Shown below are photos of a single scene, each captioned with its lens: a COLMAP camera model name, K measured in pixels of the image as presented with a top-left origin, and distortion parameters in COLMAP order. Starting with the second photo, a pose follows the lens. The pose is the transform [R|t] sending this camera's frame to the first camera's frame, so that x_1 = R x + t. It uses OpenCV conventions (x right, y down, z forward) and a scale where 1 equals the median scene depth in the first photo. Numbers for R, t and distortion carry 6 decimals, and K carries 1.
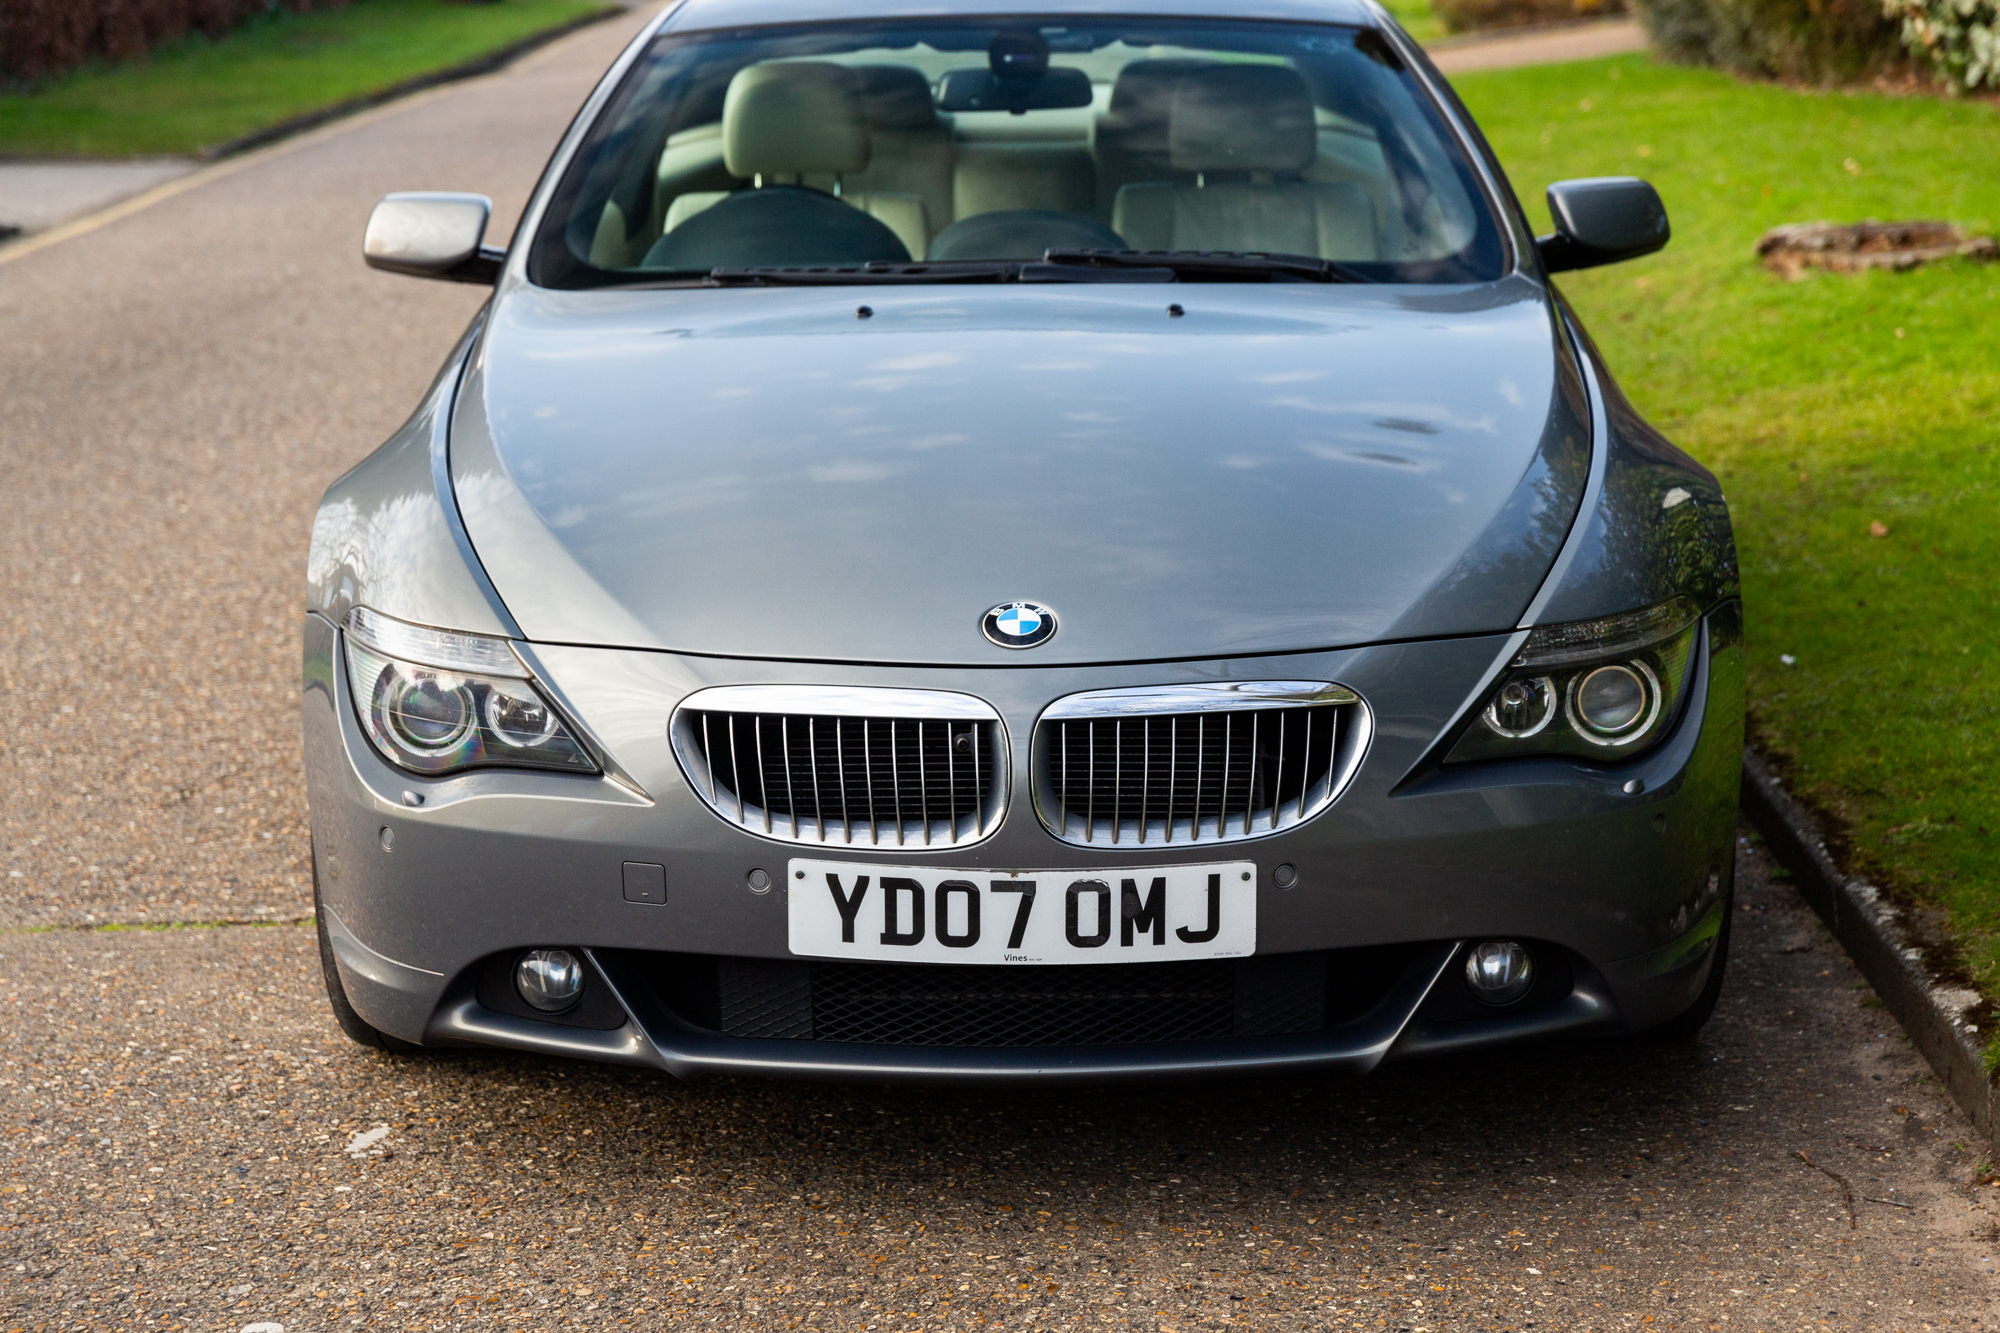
lens RADIAL K [[3905.6, 0, 1049.3], [0, 3905.6, 665.9], [0, 0, 1]] dist [0.010152, 0.062159]
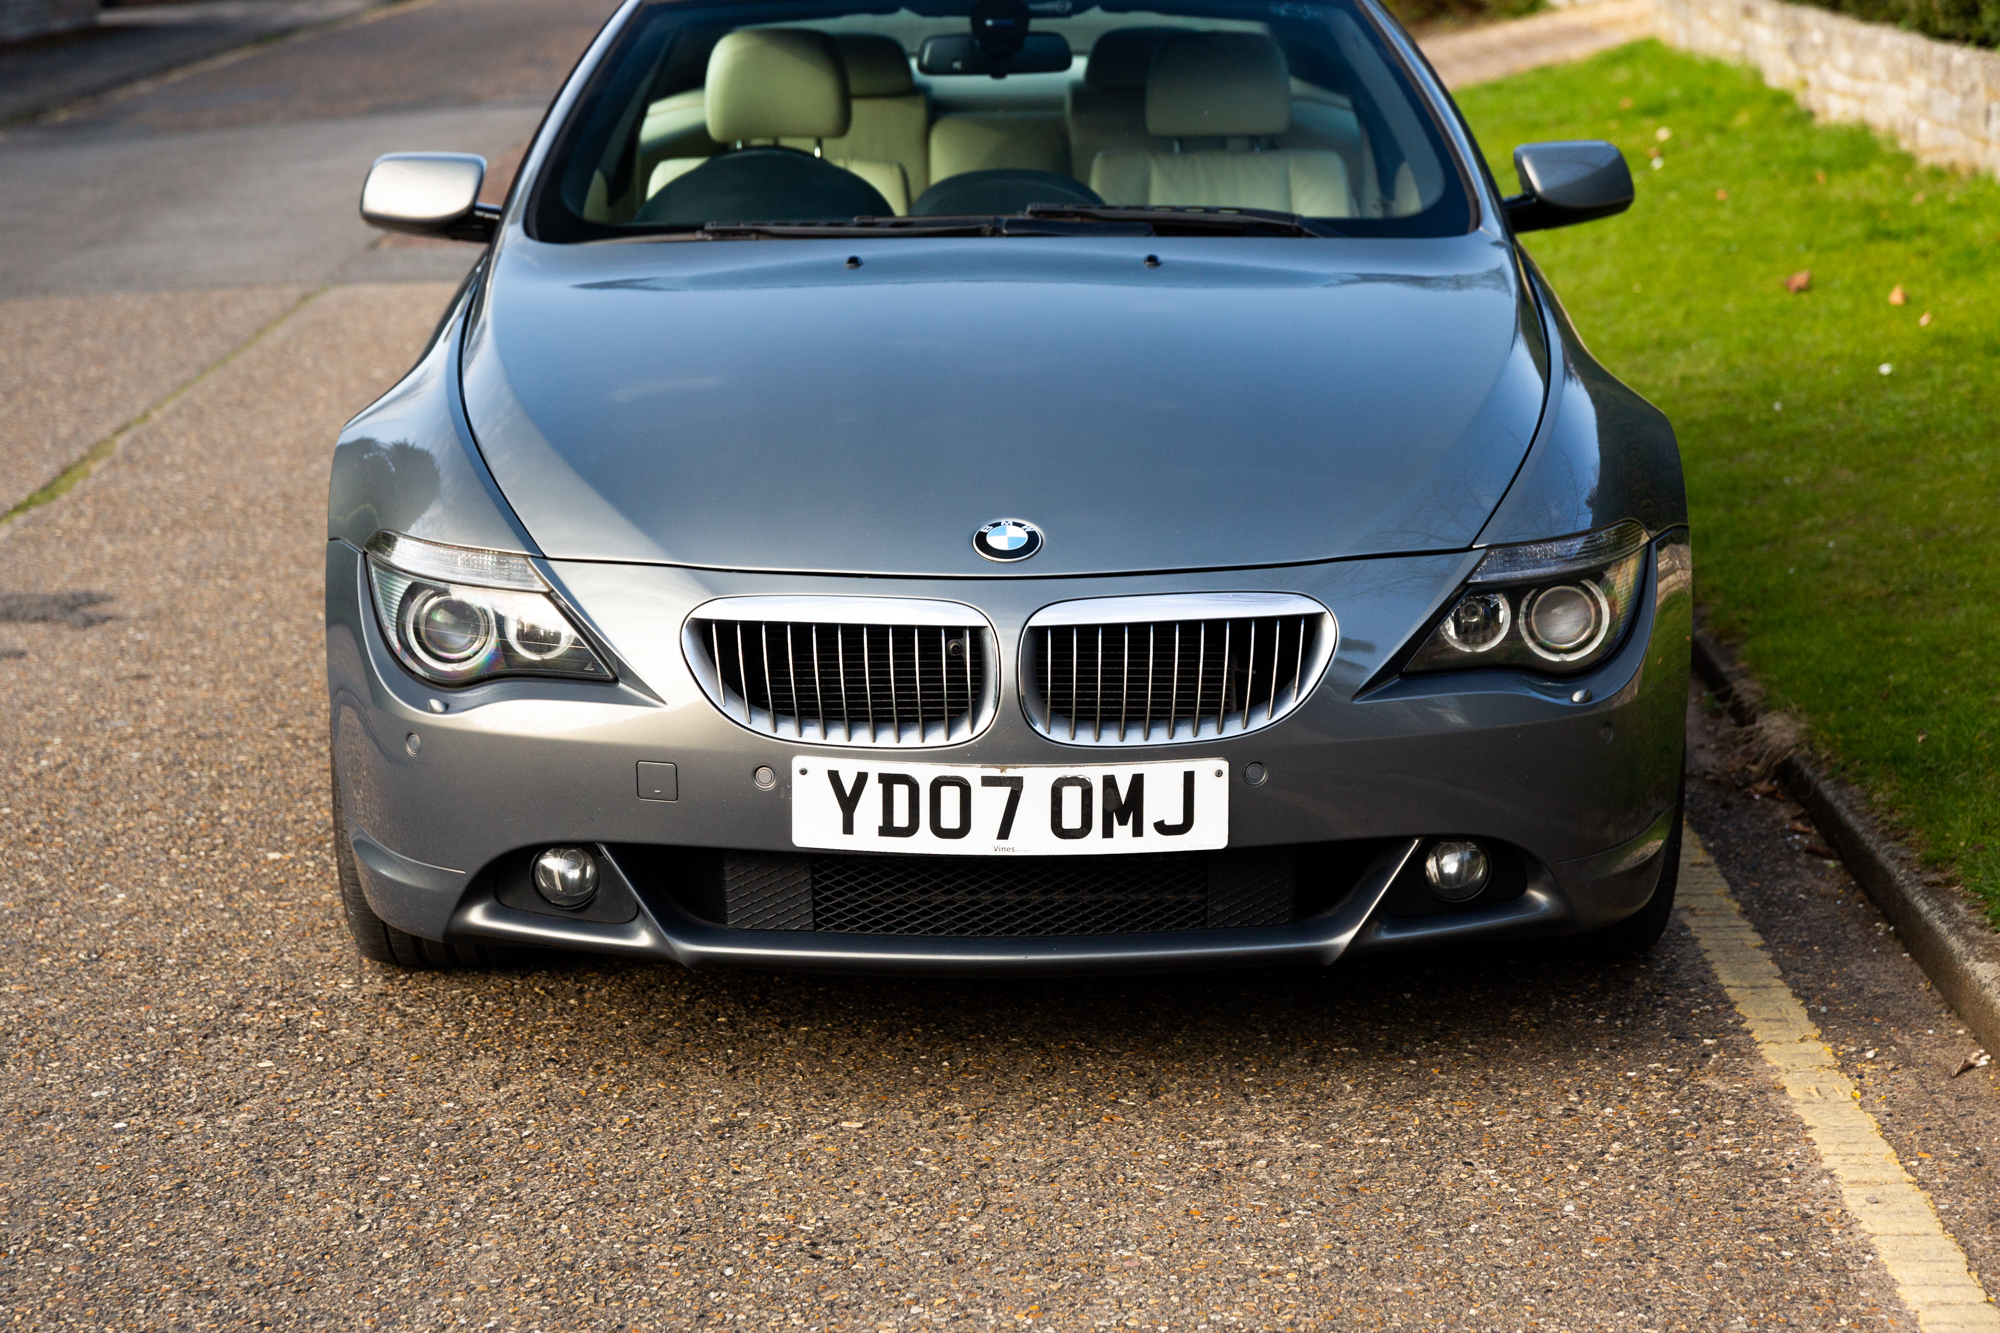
lens RADIAL K [[4335.9, 0, 1000.0], [0, 4335.9, 666.5], [0, 0, 1]] dist [0.006243, -0.071675]
pose [[0.999997, 0.001430, -0.001752, -0.007603], [-0.001453, 0.999912, -0.013169, 0.039653], [0.001734, 0.013172, 0.999912, -0.189401]]
